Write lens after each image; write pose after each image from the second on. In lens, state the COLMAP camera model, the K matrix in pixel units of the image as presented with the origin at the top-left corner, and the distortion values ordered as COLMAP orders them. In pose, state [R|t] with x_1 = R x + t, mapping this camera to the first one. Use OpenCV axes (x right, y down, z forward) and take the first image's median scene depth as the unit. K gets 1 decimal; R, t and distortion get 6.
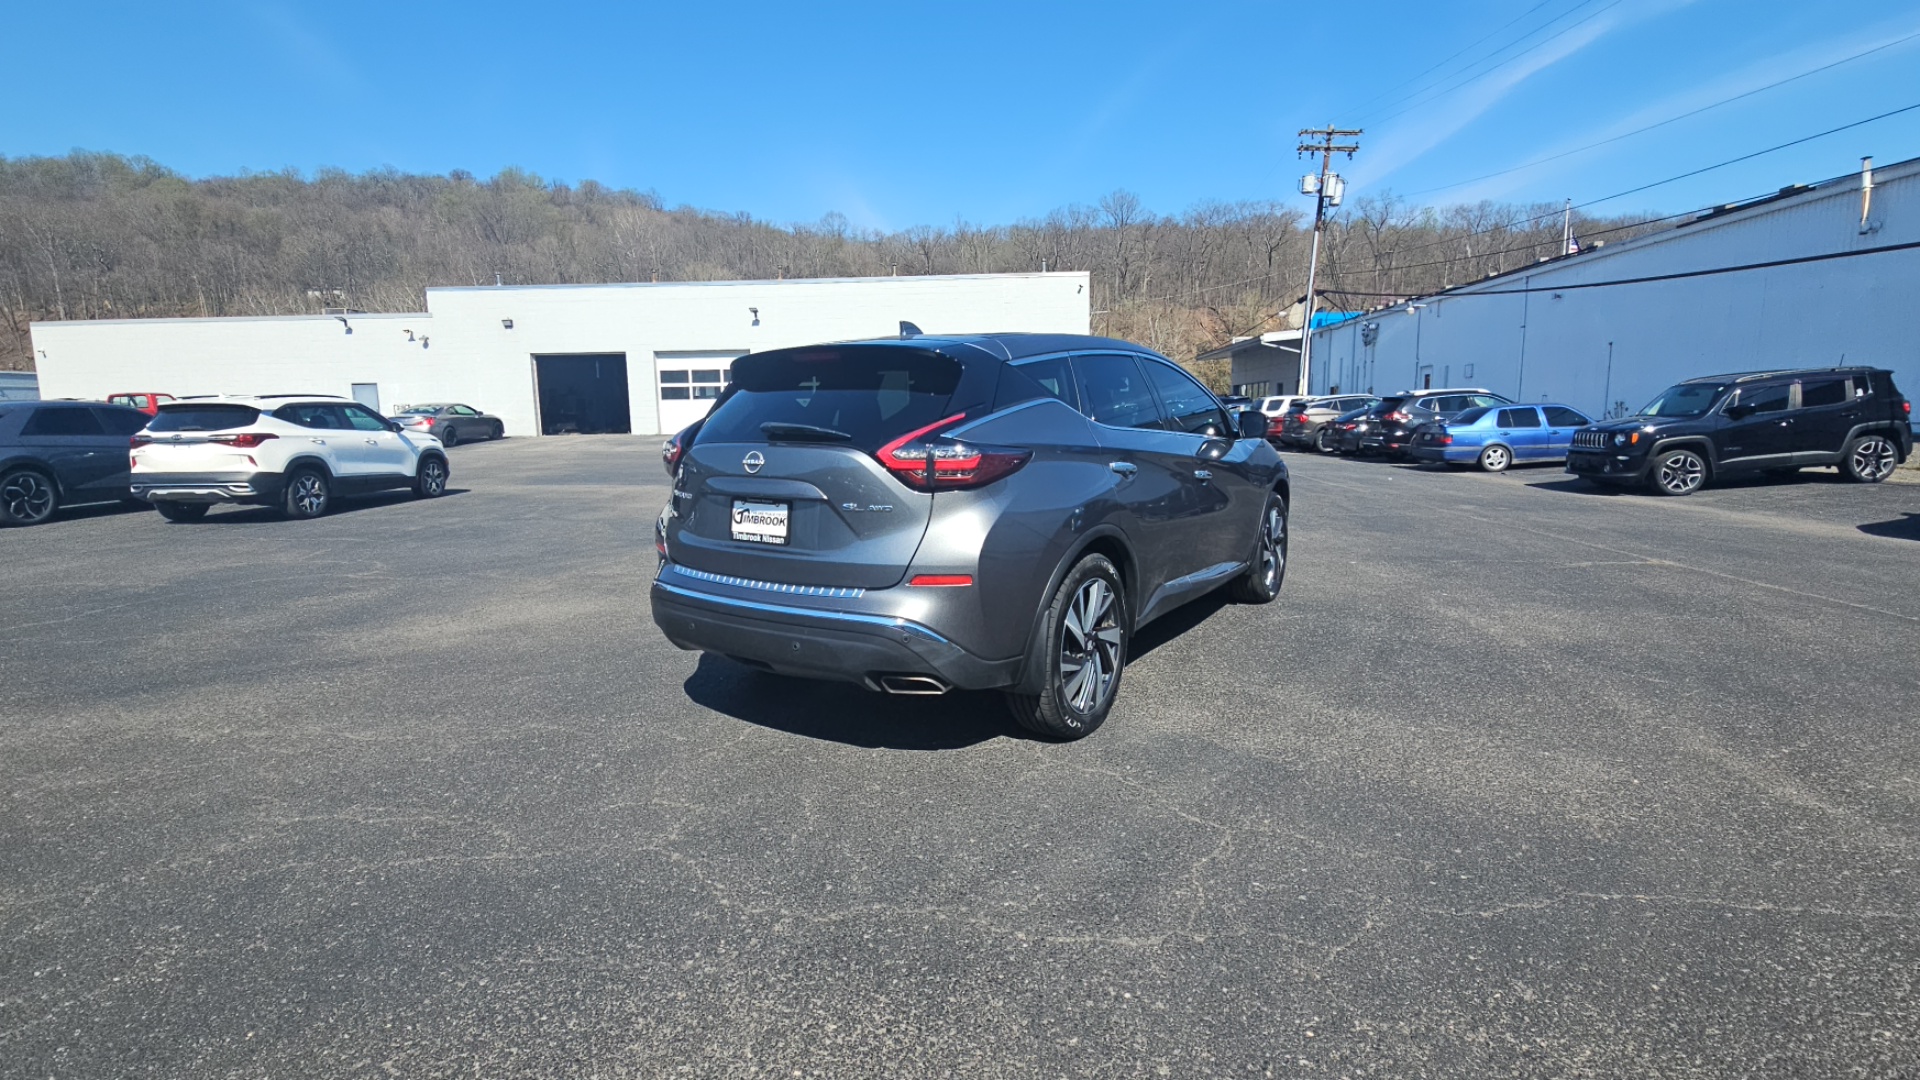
lens RADIAL K [[863.7, 0, 953.1], [0, 863.7, 526.9], [0, 0, 1]] dist [0.009484, -0.006409]
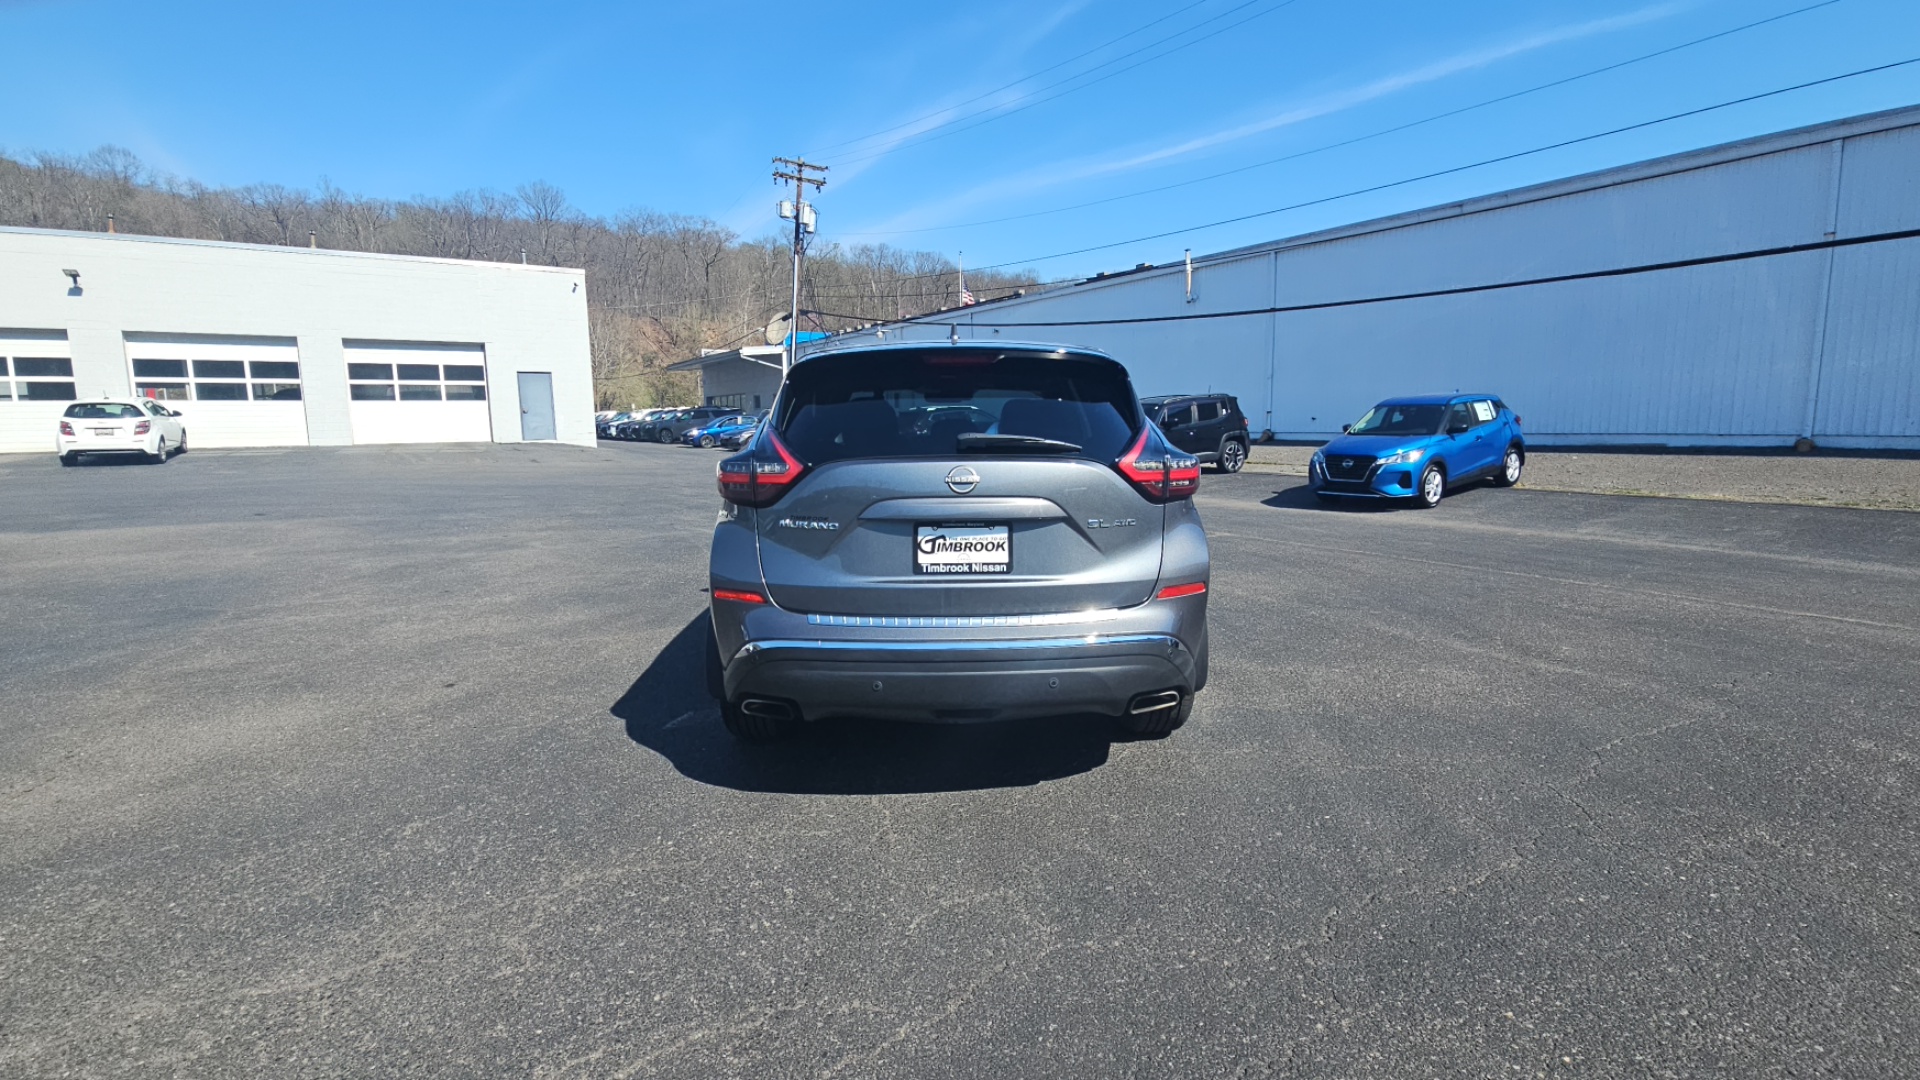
lens RADIAL K [[863.7, 0, 956.8], [0, 863.7, 530.9], [0, 0, 1]] dist [0.009484, -0.006409]
pose [[0.810361, -0.068188, 0.581950, -0.077066], [0.072953, 0.997219, 0.015259, -0.003946], [-0.581372, 0.030090, 0.813082, 0.032567]]
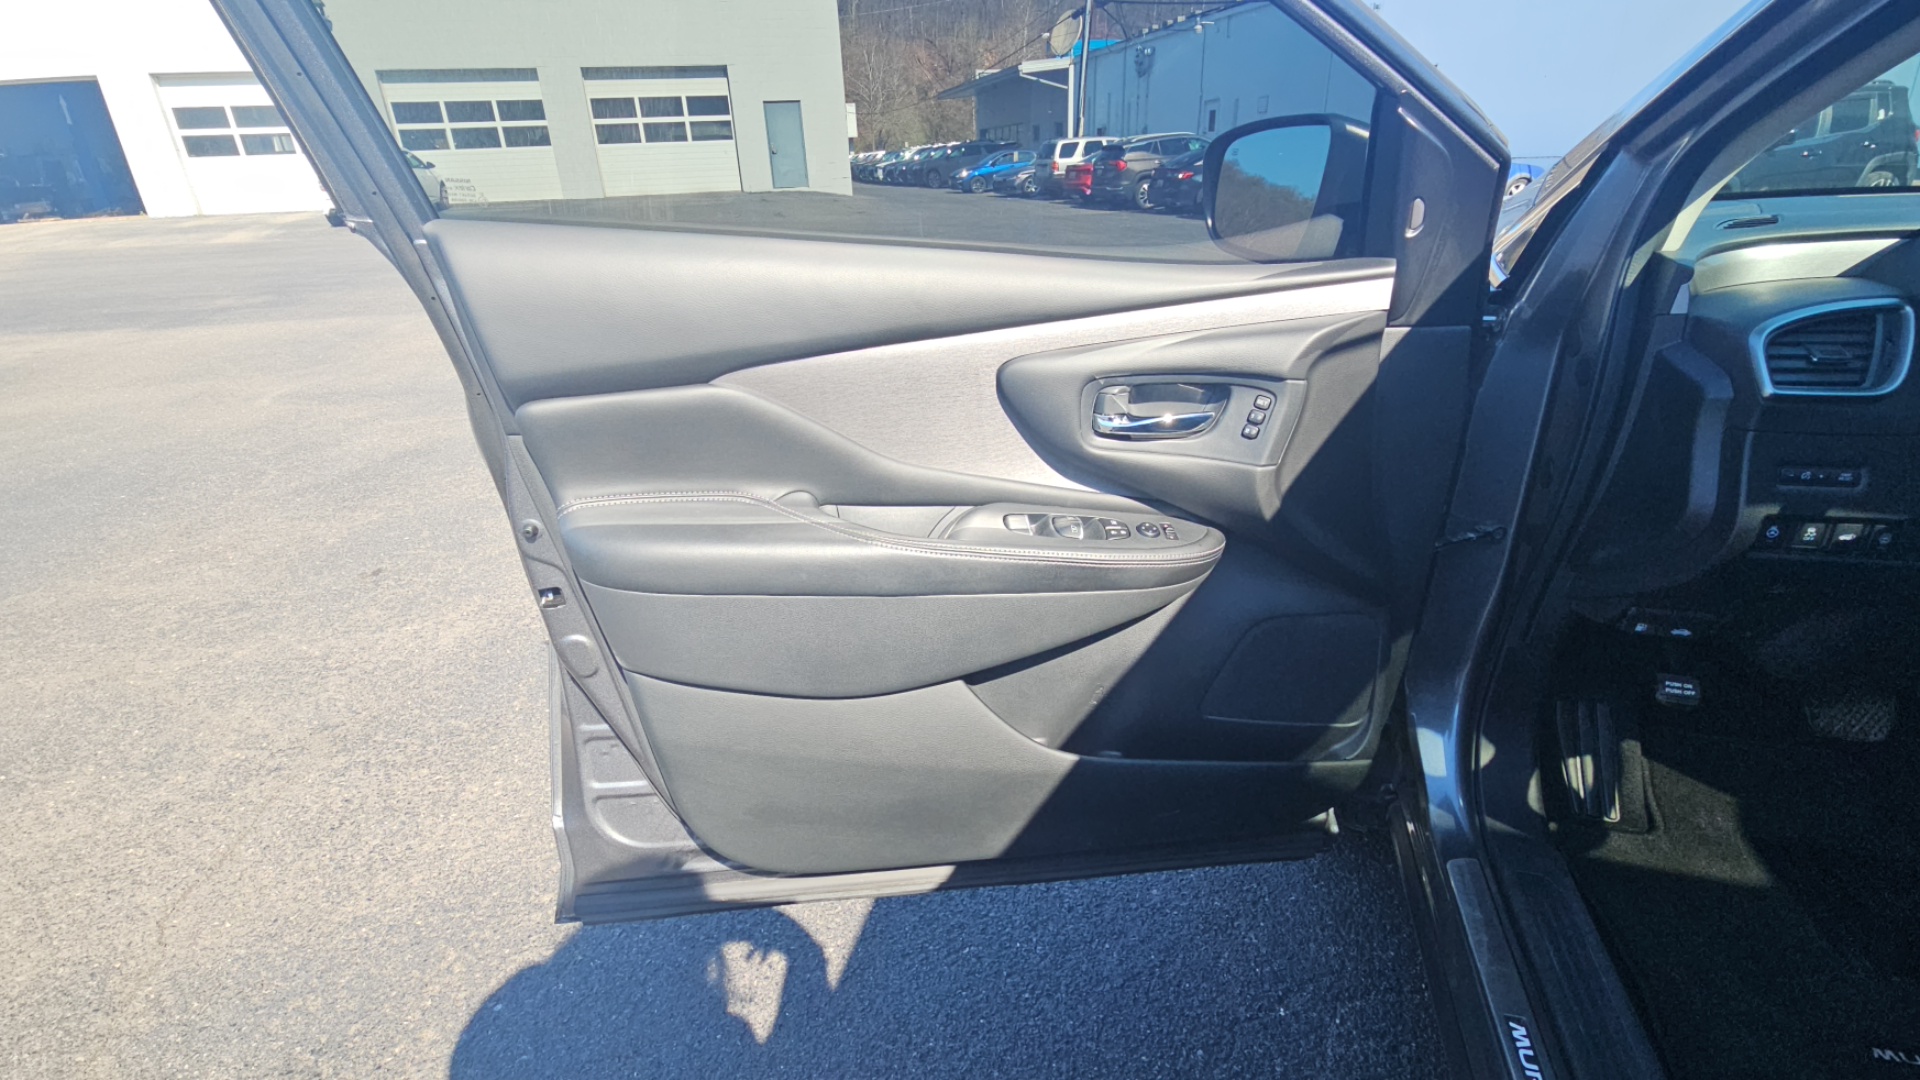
lens RADIAL K [[863.7, 0, 953.0], [0, 863.7, 535.1], [0, 0, 1]] dist [0.009484, -0.006409]
pose [[0.950384, -0.141053, 0.277262, -0.017575], [0.061884, 0.959204, 0.275859, -0.022369], [-0.304862, -0.245014, 0.920341, 0.180371]]
